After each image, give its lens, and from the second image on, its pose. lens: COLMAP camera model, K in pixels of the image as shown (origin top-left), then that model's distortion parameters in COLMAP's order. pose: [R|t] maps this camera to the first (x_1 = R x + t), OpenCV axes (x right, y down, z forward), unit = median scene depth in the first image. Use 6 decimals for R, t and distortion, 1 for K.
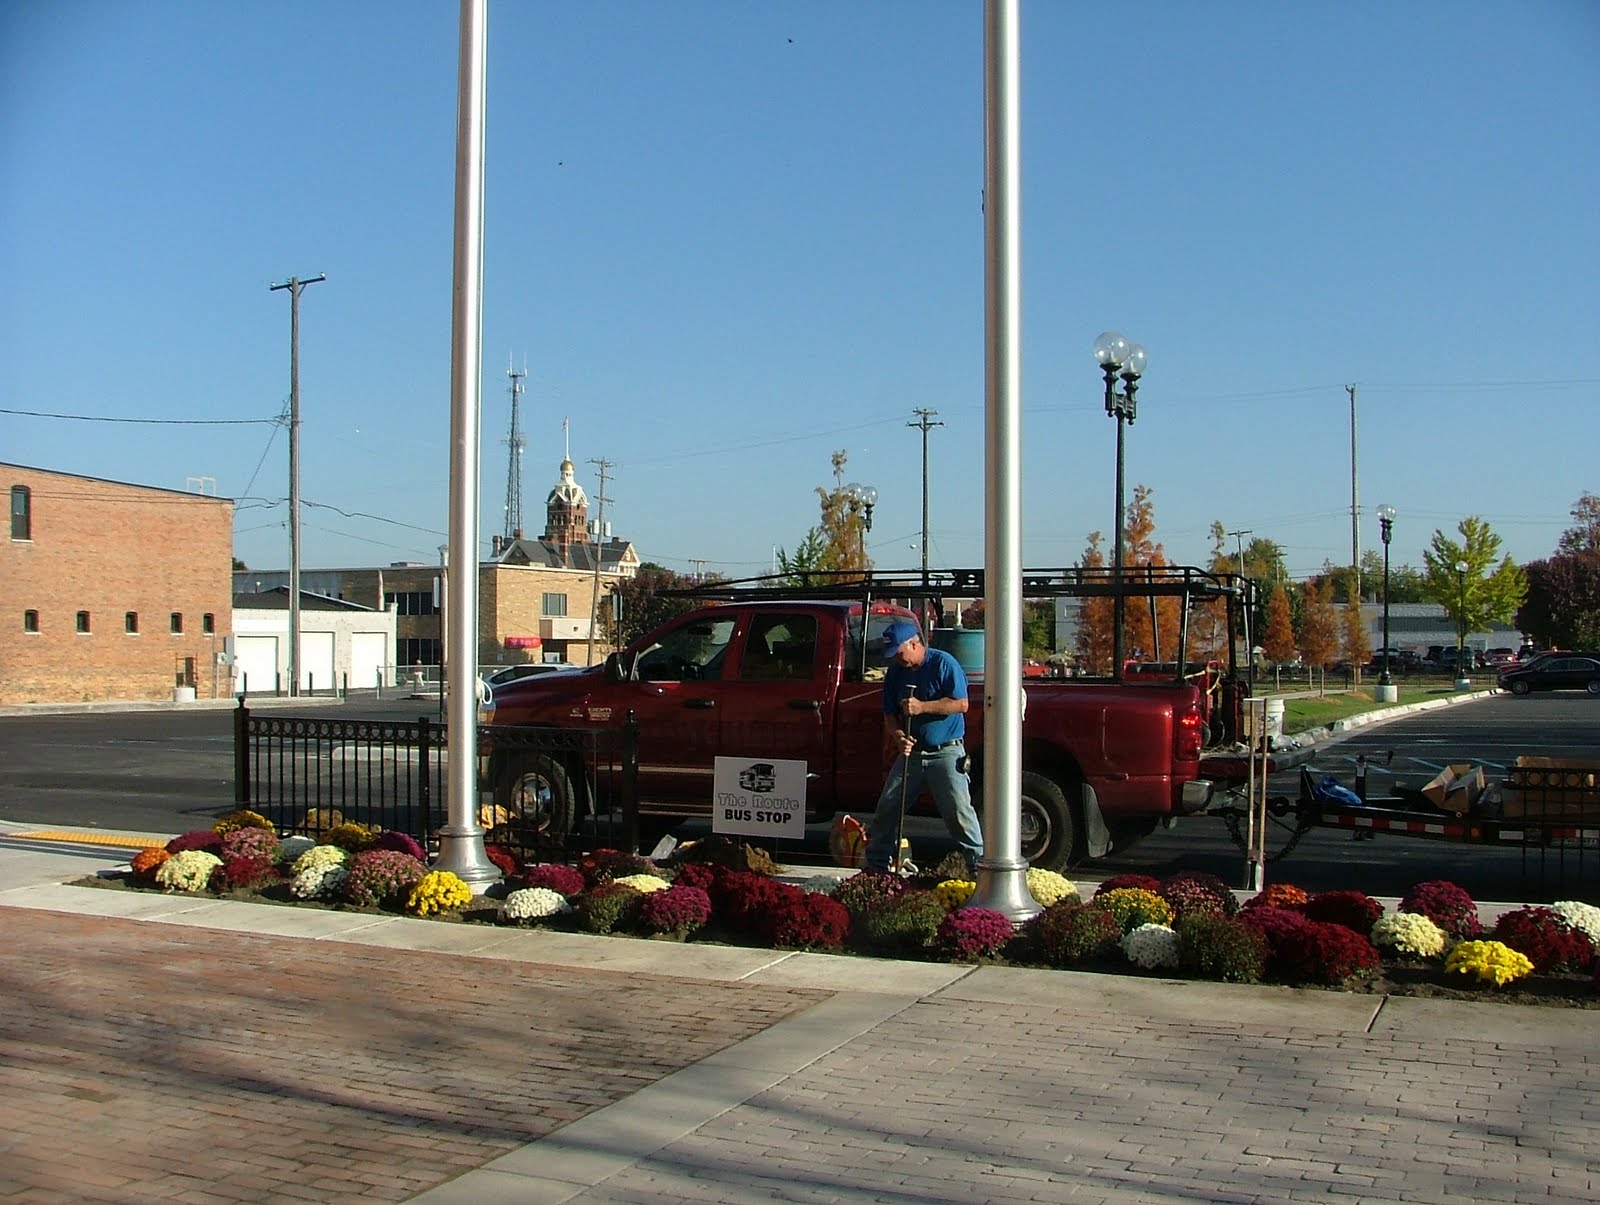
lens RADIAL K [[1804.6, 0, 805.7], [0, 1804.6, 639.7], [0, 0, 1]] dist [-0.197553, 0.249464]
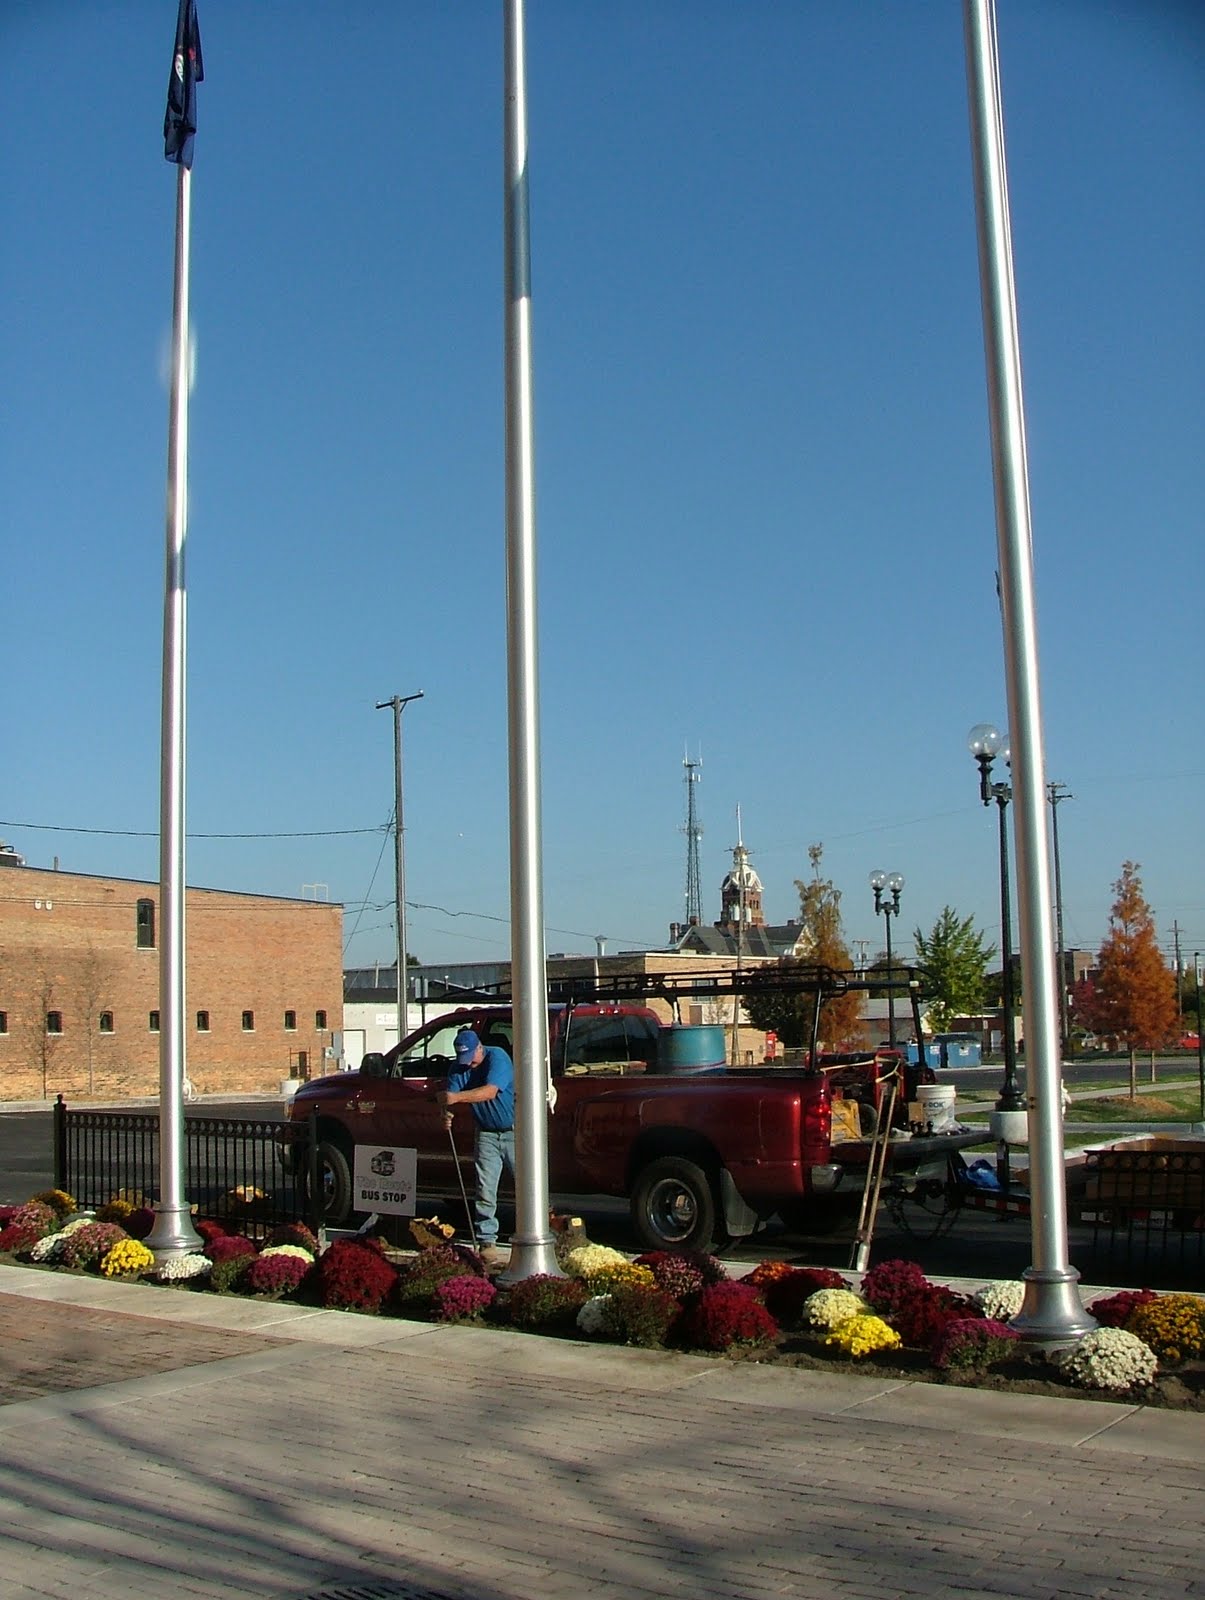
lens RADIAL K [[1804.6, 0, 549.6], [0, 1804.6, 850.5], [0, 0, 1]] dist [-0.197553, 0.249464]
pose [[0.964638, -0.047303, -0.259300, 0.102957], [0.022593, 0.994983, -0.097462, -0.002440], [0.262609, 0.088157, 0.960867, -0.026967]]
